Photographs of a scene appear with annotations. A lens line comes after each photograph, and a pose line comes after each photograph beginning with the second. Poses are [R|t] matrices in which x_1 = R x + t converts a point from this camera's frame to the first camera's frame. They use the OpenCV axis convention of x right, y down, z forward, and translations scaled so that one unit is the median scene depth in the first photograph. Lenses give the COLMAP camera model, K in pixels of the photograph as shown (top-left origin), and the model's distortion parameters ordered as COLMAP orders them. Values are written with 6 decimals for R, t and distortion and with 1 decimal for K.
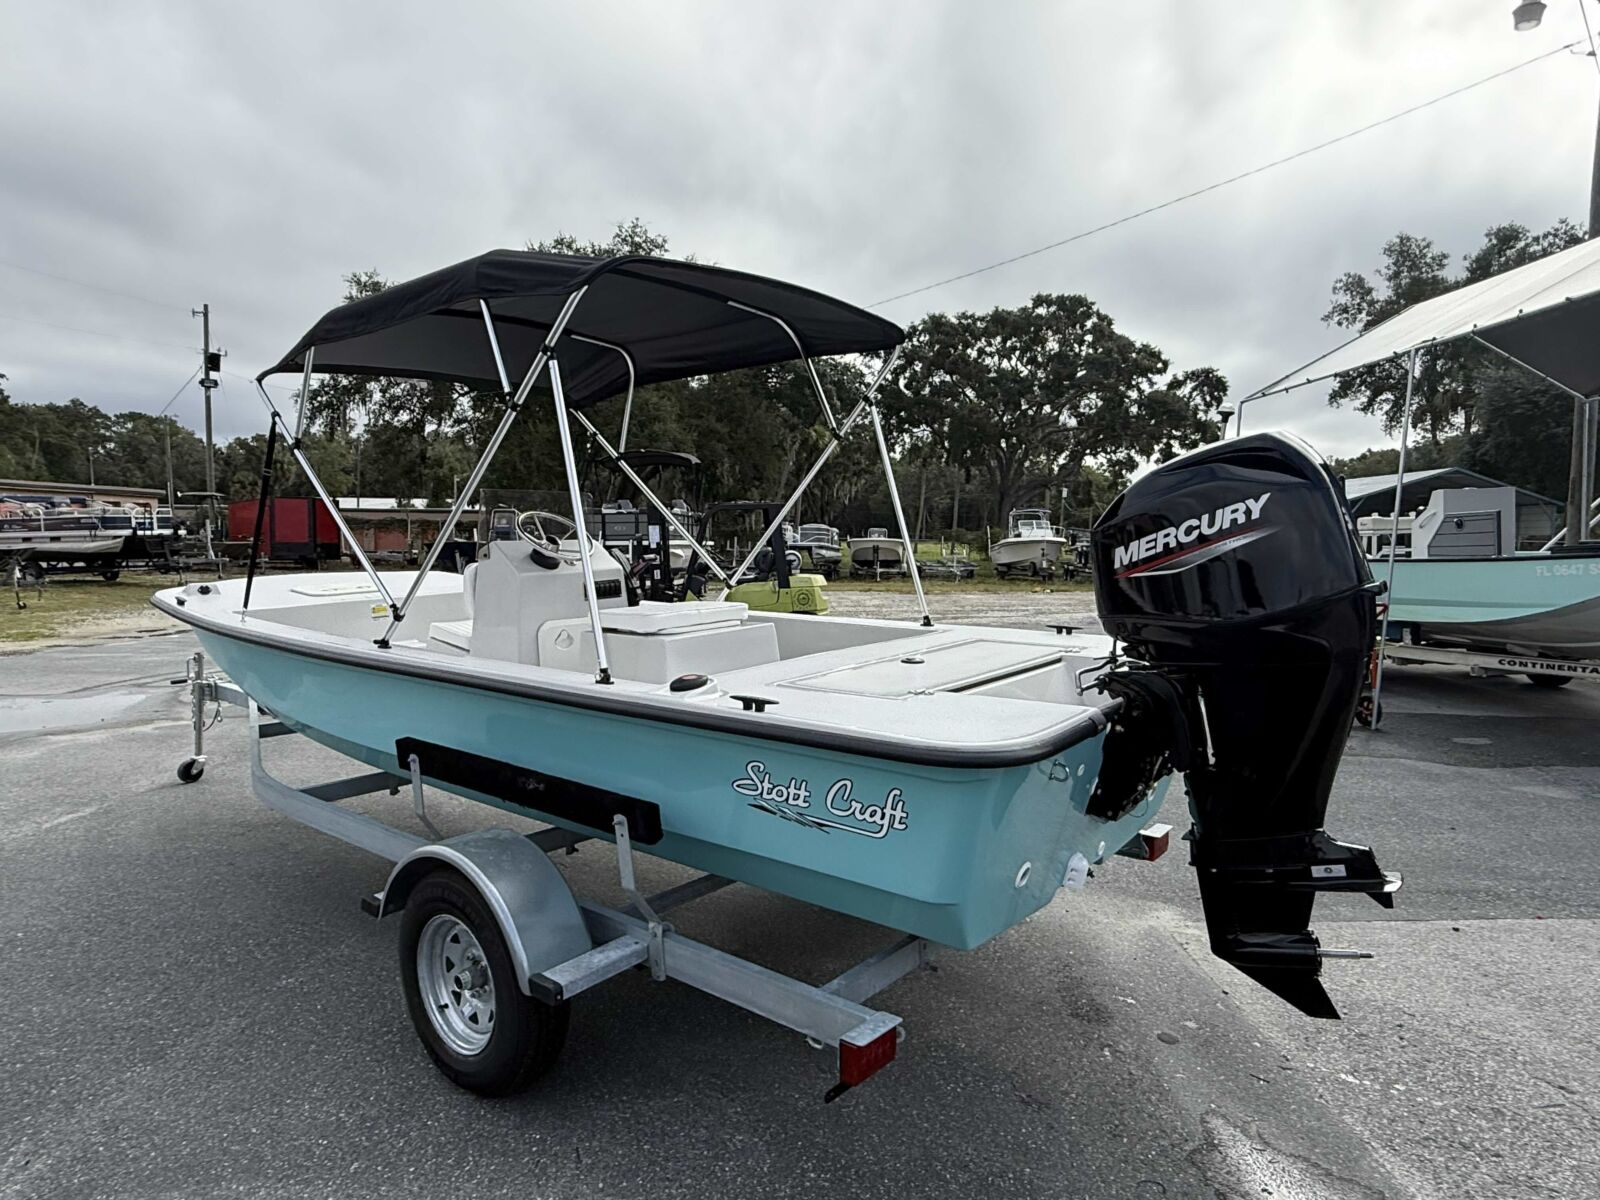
lens RADIAL K [[989.5, 0, 800.0], [0, 989.5, 609.6], [0, 0, 1]] dist [-0.004700, -0.001532]
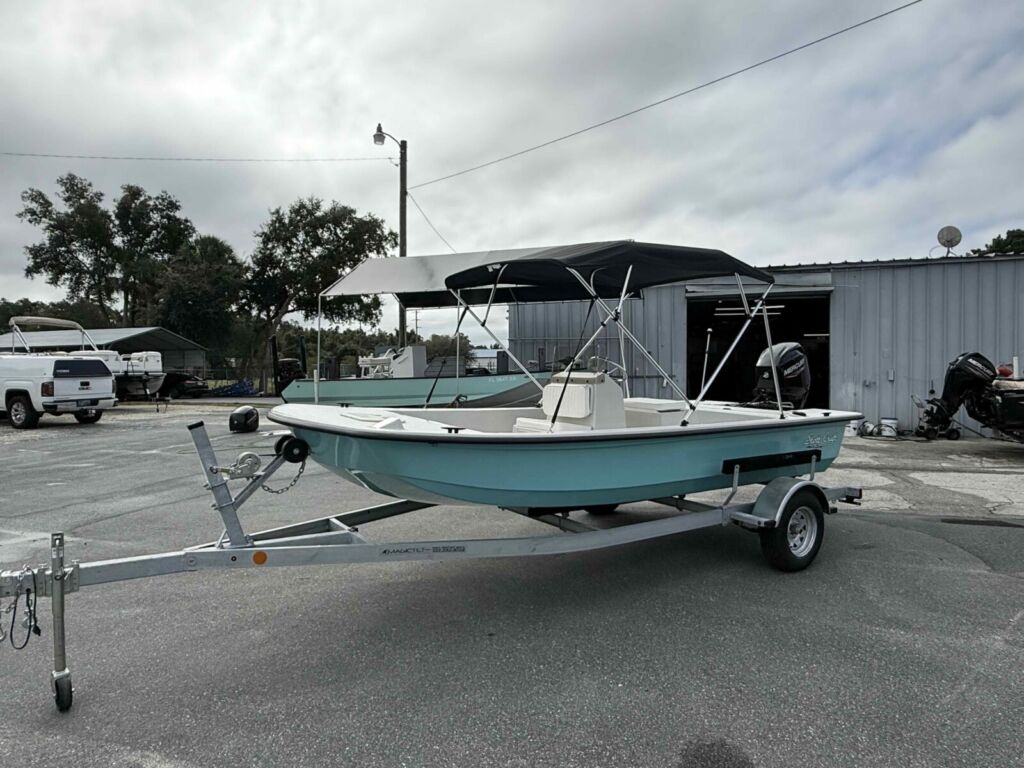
lens RADIAL K [[633.3, 0, 510.6], [0, 633.3, 378.3], [0, 0, 1]] dist [-0.004700, -0.001532]
pose [[0.297462, -0.024203, 0.954427, -0.141529], [0.078085, 0.996946, 0.000945, -0.006975], [-0.951535, 0.074245, 0.298443, 0.075879]]
